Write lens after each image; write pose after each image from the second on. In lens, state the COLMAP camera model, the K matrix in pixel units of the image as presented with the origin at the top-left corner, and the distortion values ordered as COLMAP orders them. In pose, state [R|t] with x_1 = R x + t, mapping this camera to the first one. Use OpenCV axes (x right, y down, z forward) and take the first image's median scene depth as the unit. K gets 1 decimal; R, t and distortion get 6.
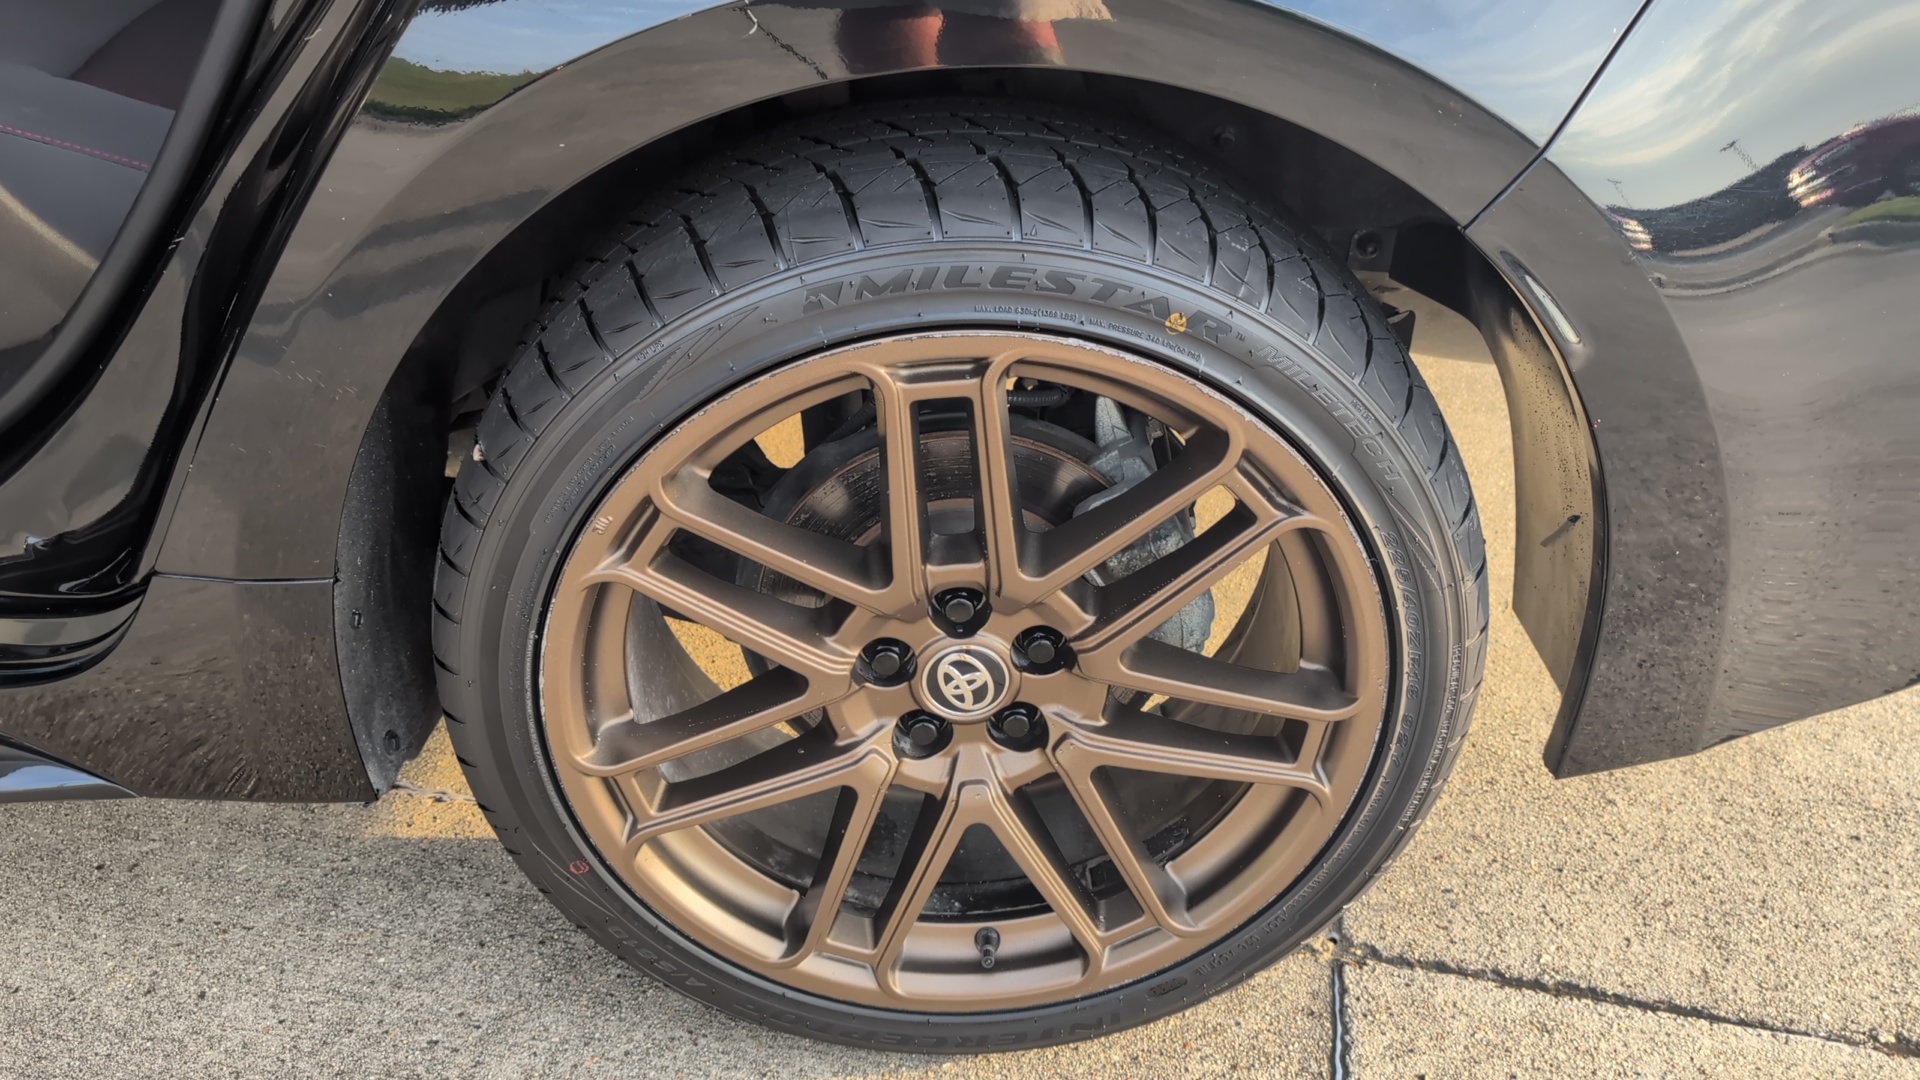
lens RADIAL K [[1611.4, 0, 966.6], [0, 1611.4, 535.3], [0, 0, 1]] dist [0.015268, -0.012347]
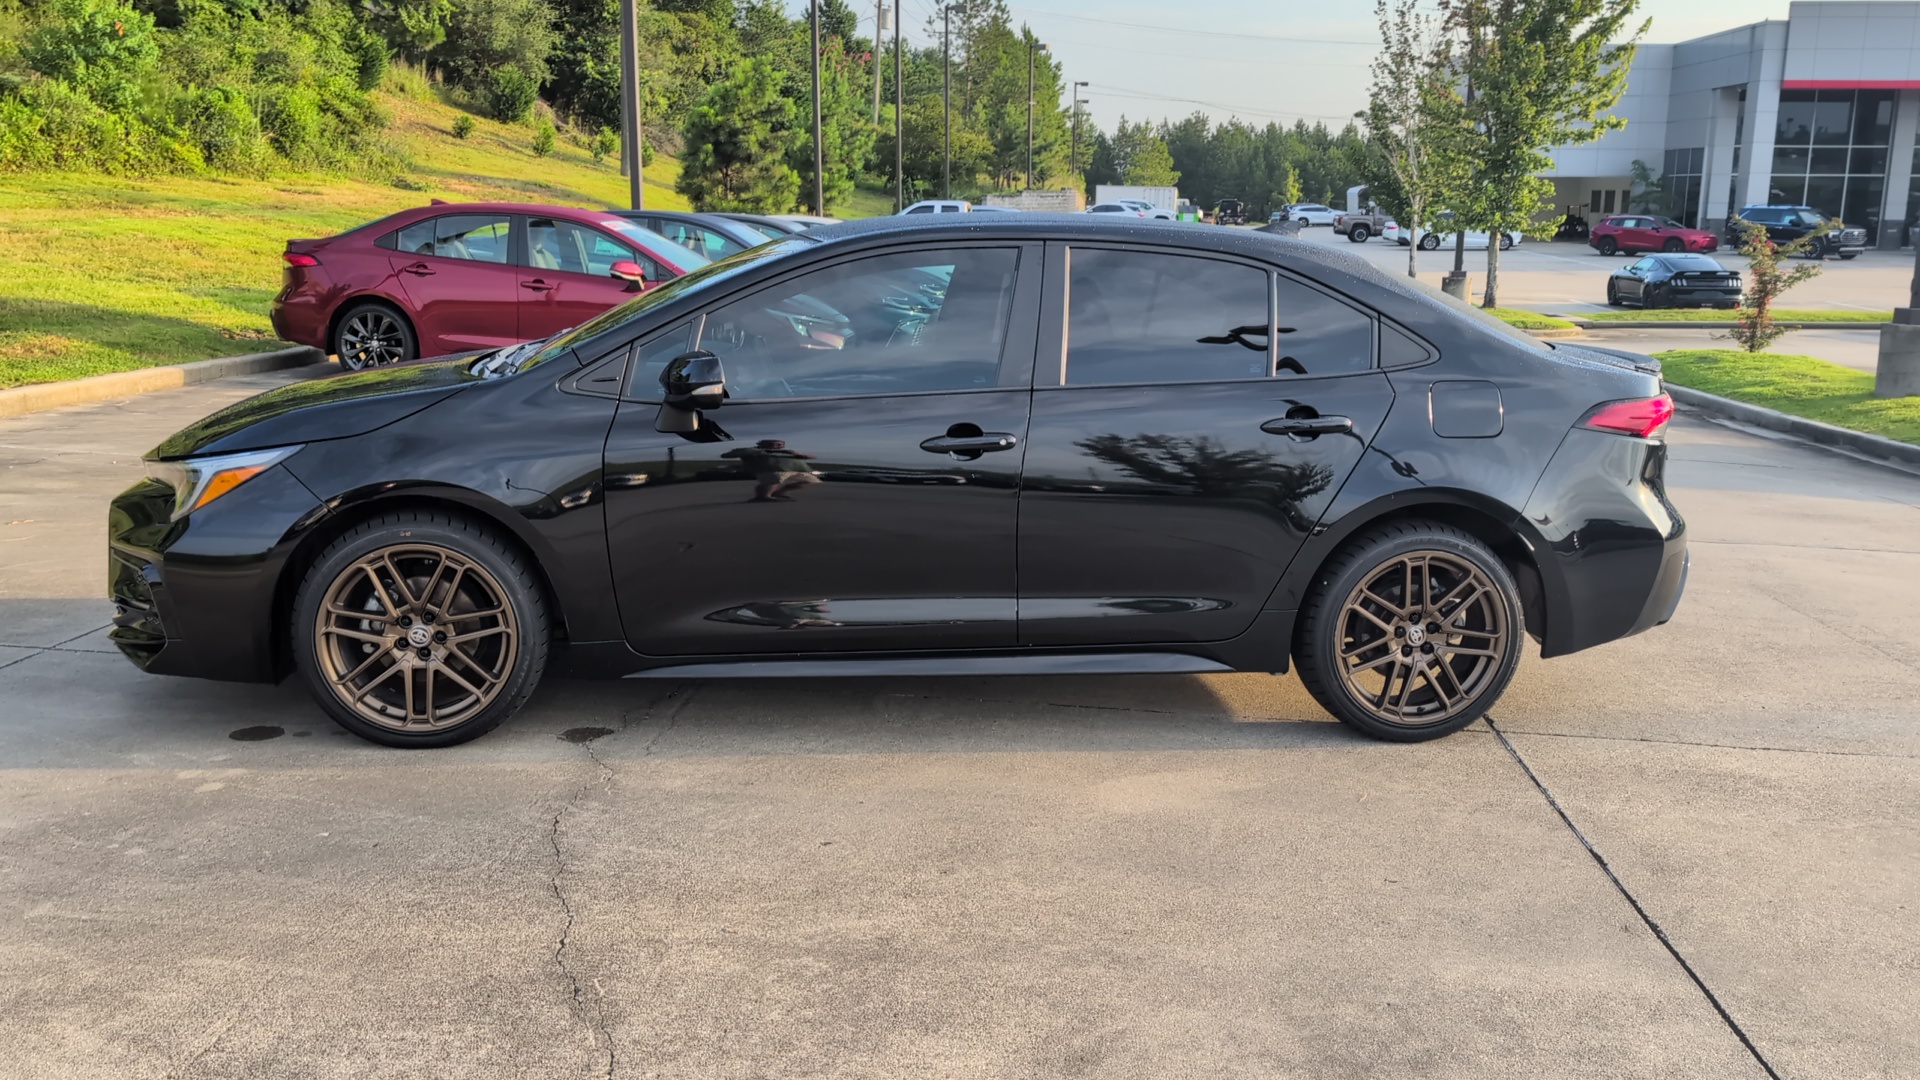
lens RADIAL K [[1611.4, 0, 966.6], [0, 1611.4, 535.3], [0, 0, 1]] dist [0.015268, -0.012347]
pose [[0.995727, -0.043729, 0.081337, -1.667989], [0.069854, 0.932756, -0.353677, 1.385806], [-0.060401, 0.357847, 0.931825, -3.368216]]
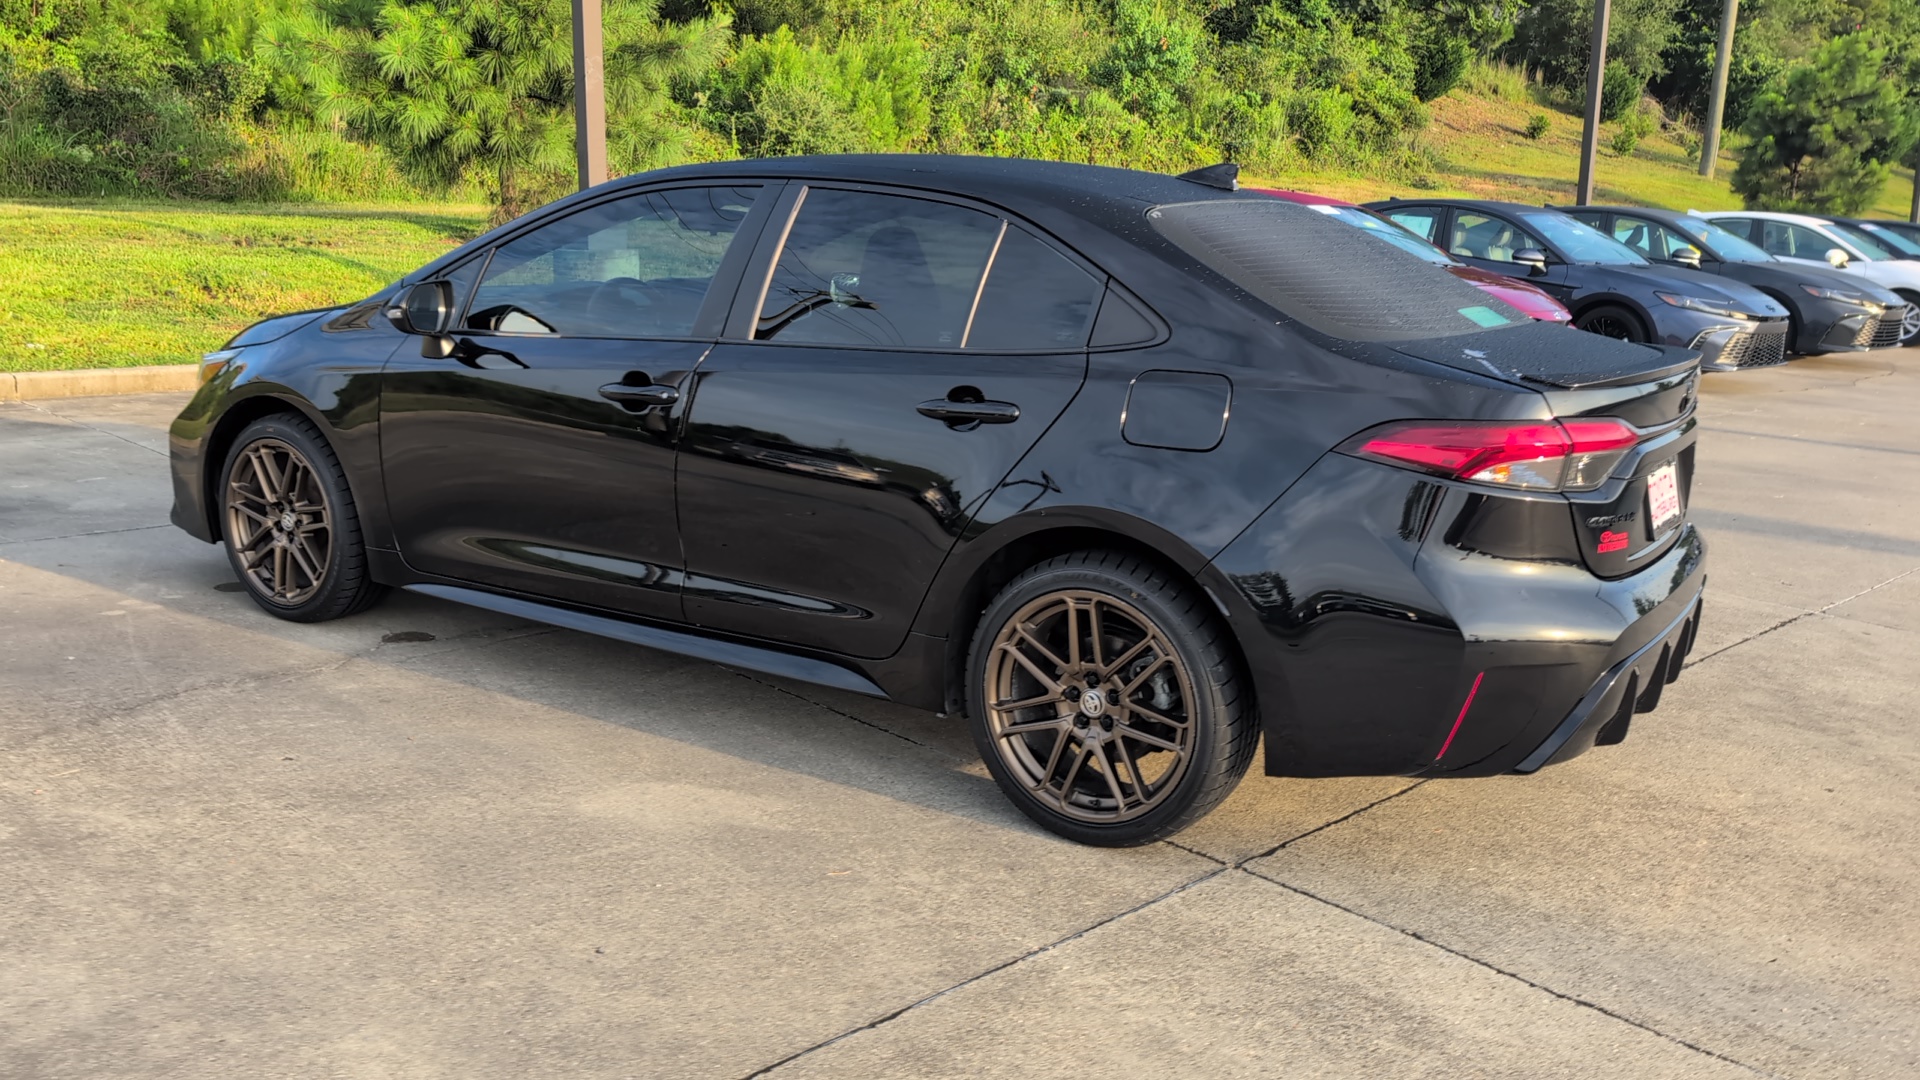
lens RADIAL K [[1611.4, 0, 966.6], [0, 1611.4, 535.3], [0, 0, 1]] dist [0.015268, -0.012347]
pose [[0.820937, 0.093690, -0.563280, 1.720434], [-0.295089, 0.914126, -0.278023, 0.816415], [0.488861, 0.394457, 0.778086, -1.994034]]
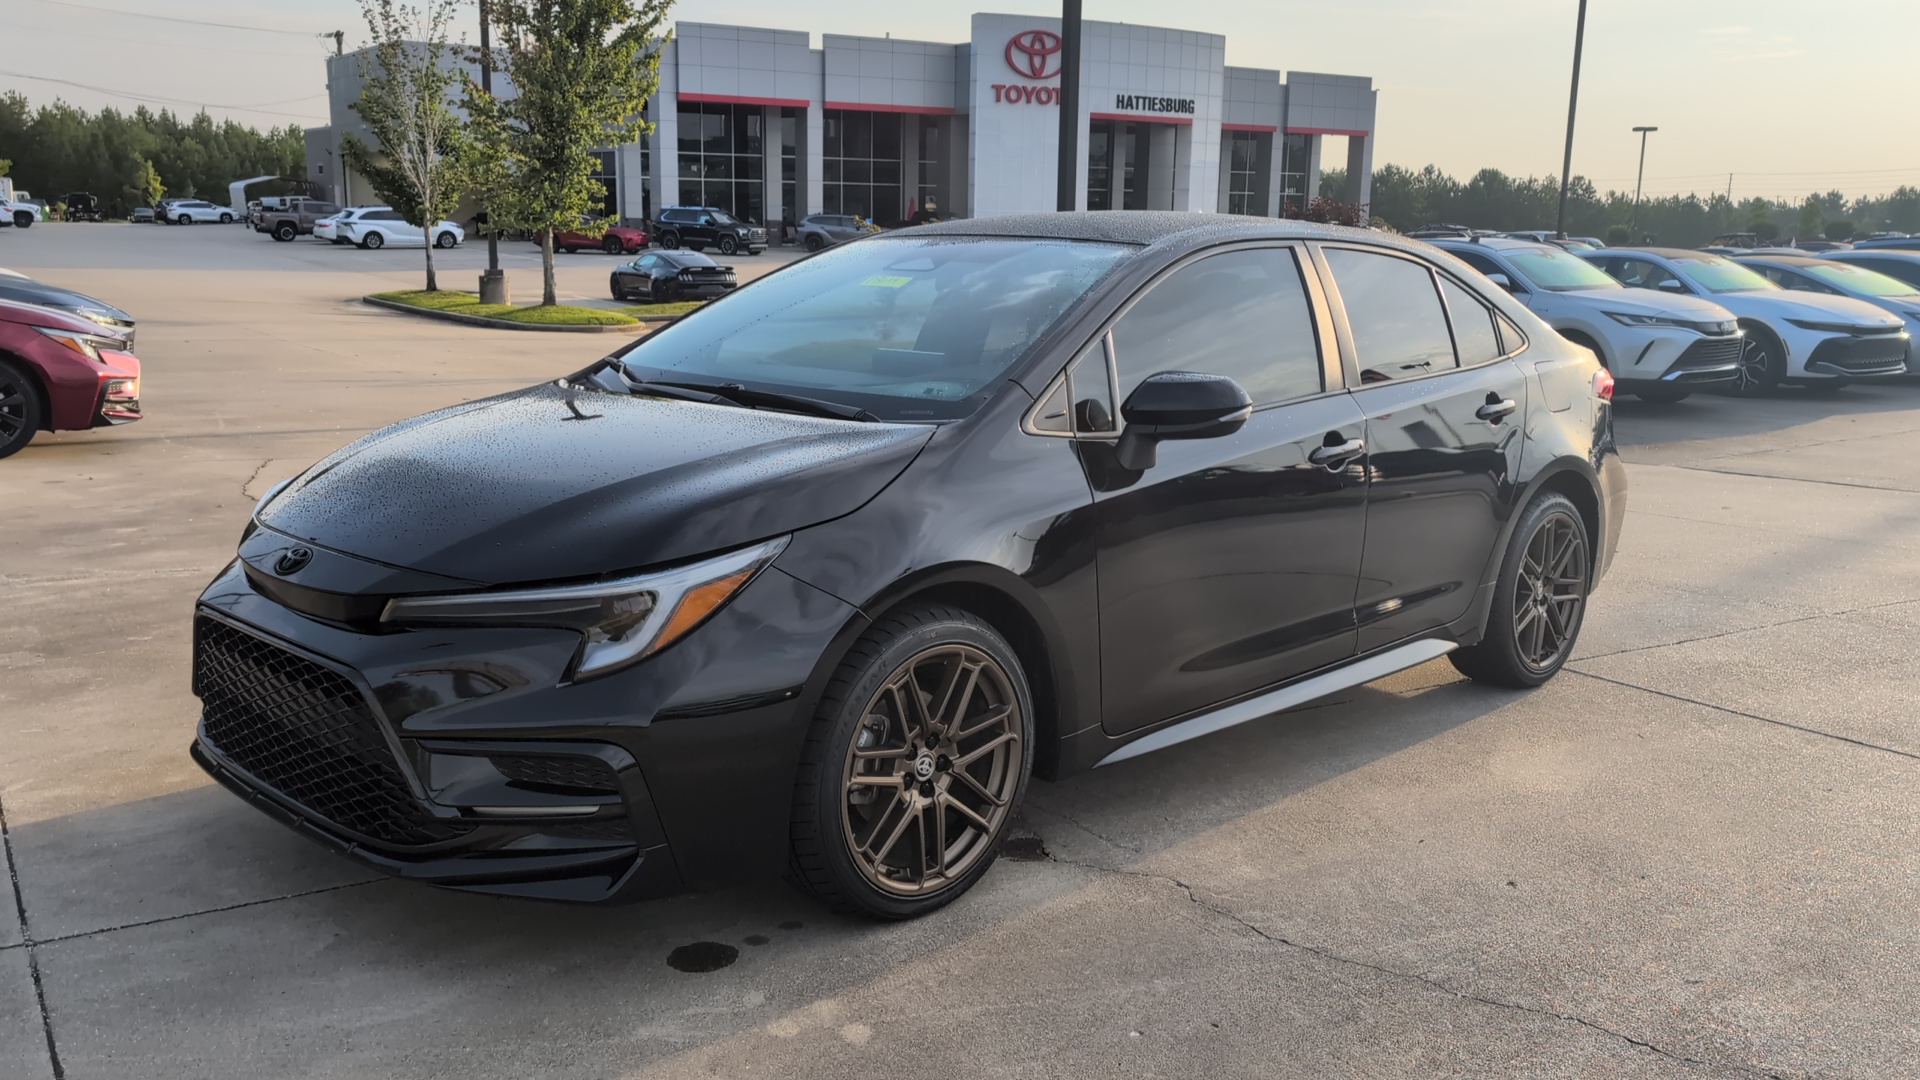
lens RADIAL K [[1611.4, 0, 966.6], [0, 1611.4, 535.3], [0, 0, 1]] dist [0.015268, -0.012347]
pose [[0.723773, -0.156384, 0.672084, -4.829967], [0.379417, 0.903722, -0.198314, 0.268387], [-0.576364, 0.398535, 0.713424, -1.731956]]
